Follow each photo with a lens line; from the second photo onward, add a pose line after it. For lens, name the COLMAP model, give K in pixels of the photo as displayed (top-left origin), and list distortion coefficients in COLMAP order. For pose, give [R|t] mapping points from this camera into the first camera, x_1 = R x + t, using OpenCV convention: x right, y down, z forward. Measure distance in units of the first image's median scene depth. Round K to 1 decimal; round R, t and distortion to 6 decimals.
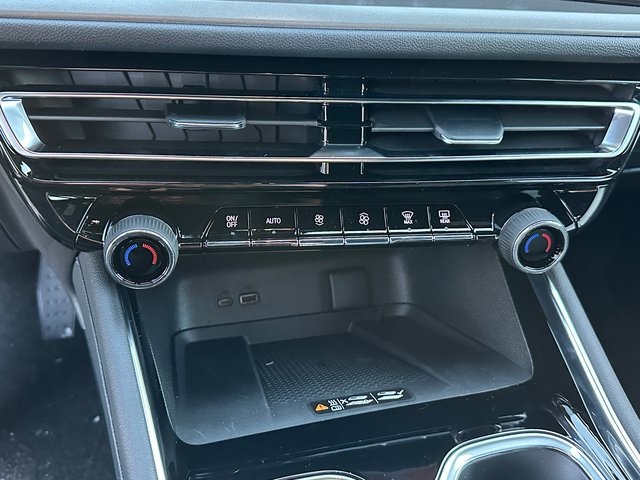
lens RADIAL K [[636.5, 0, 317.4], [0, 636.5, 243.1], [0, 0, 1]] dist [0.185543, -0.378018]
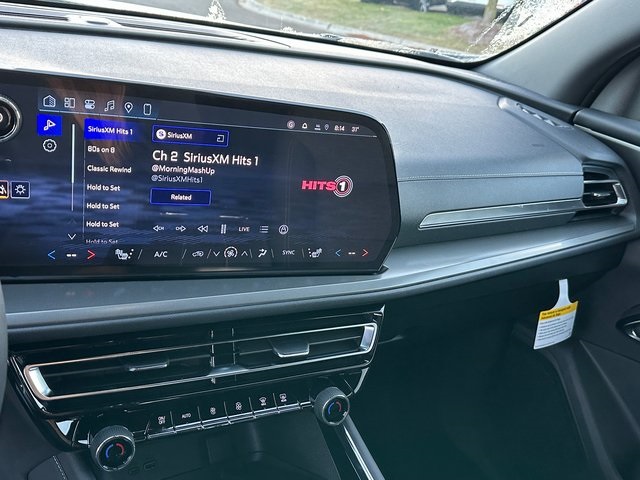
lens RADIAL K [[636.5, 0, 317.4], [0, 636.5, 243.1], [0, 0, 1]] dist [0.185543, -0.378018]
pose [[0.955610, -0.055330, 0.289393, -0.198136], [0.112549, 0.976273, -0.184996, -0.120088], [-0.272291, 0.209355, 0.939164, -0.765023]]
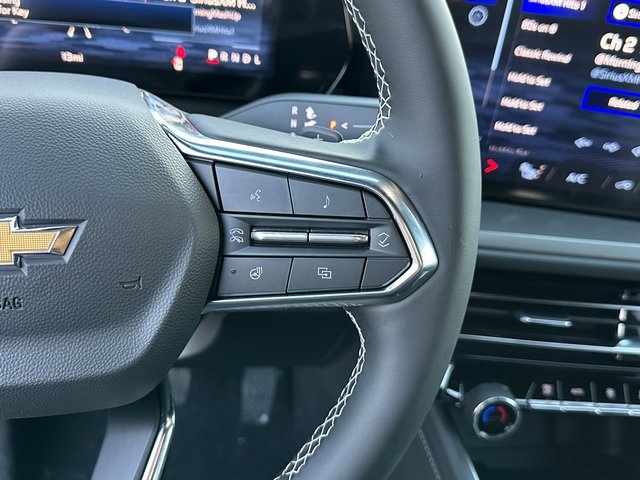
lens RADIAL K [[659.2, 0, 318.2], [0, 659.2, 249.7], [0, 0, 1]] dist [0.046531, -0.158319]
pose [[0.992590, 0.095371, -0.075299, -0.494240], [-0.101495, 0.991435, -0.082192, -0.151230], [0.066815, 0.089225, 0.993768, -0.381445]]
